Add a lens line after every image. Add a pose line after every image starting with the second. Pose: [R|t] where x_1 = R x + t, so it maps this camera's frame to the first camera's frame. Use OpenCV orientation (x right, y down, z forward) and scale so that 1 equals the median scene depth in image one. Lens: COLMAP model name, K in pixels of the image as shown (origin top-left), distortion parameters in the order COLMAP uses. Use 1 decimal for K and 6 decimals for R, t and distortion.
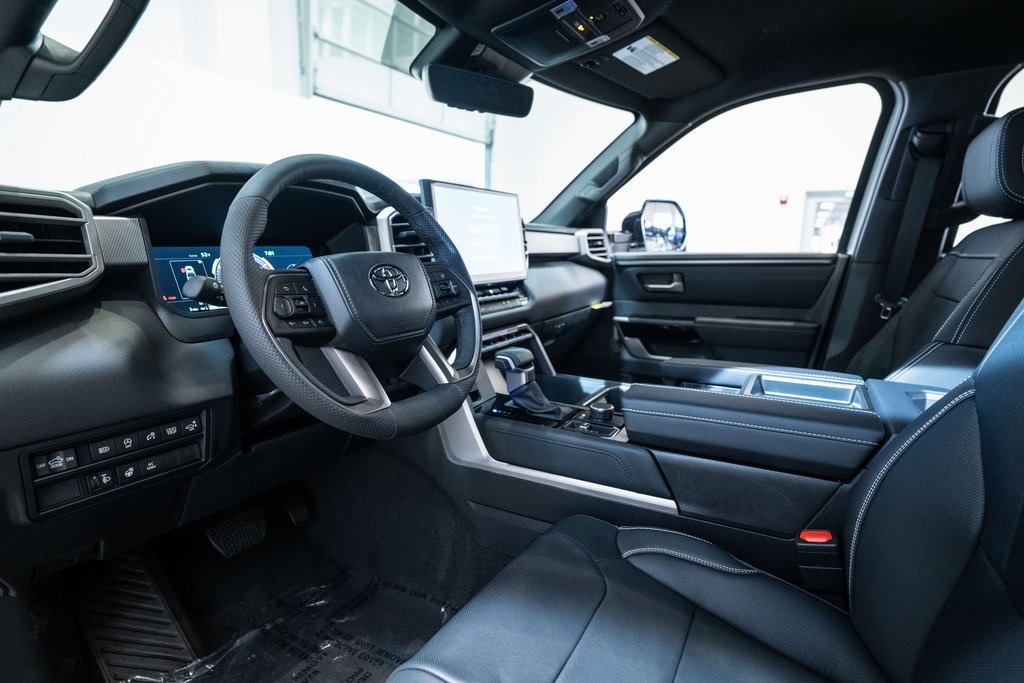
lens RADIAL K [[544.5, 0, 512.0], [0, 544.5, 341.5], [0, 0, 1]] dist [0.000481, 0.001971]
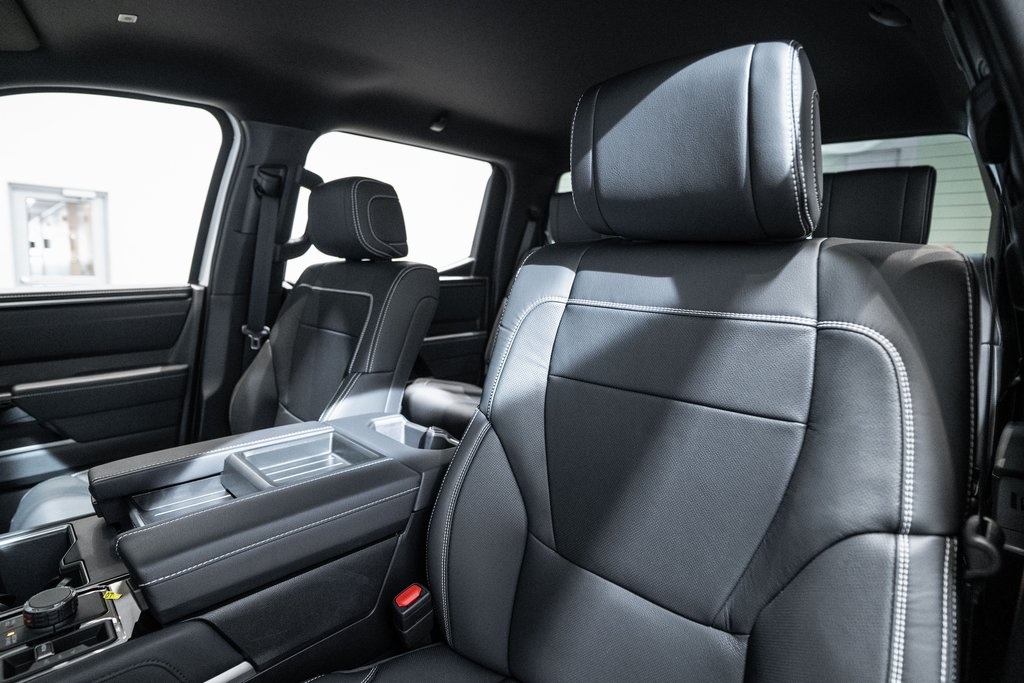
lens RADIAL K [[544.5, 0, 512.0], [0, 544.5, 341.5], [0, 0, 1]] dist [0.000481, 0.001971]
pose [[0.258244, -0.155185, 0.953534, -0.163955], [0.133798, 0.983247, 0.123785, -0.118321], [-0.956770, 0.095614, 0.274681, 0.259752]]
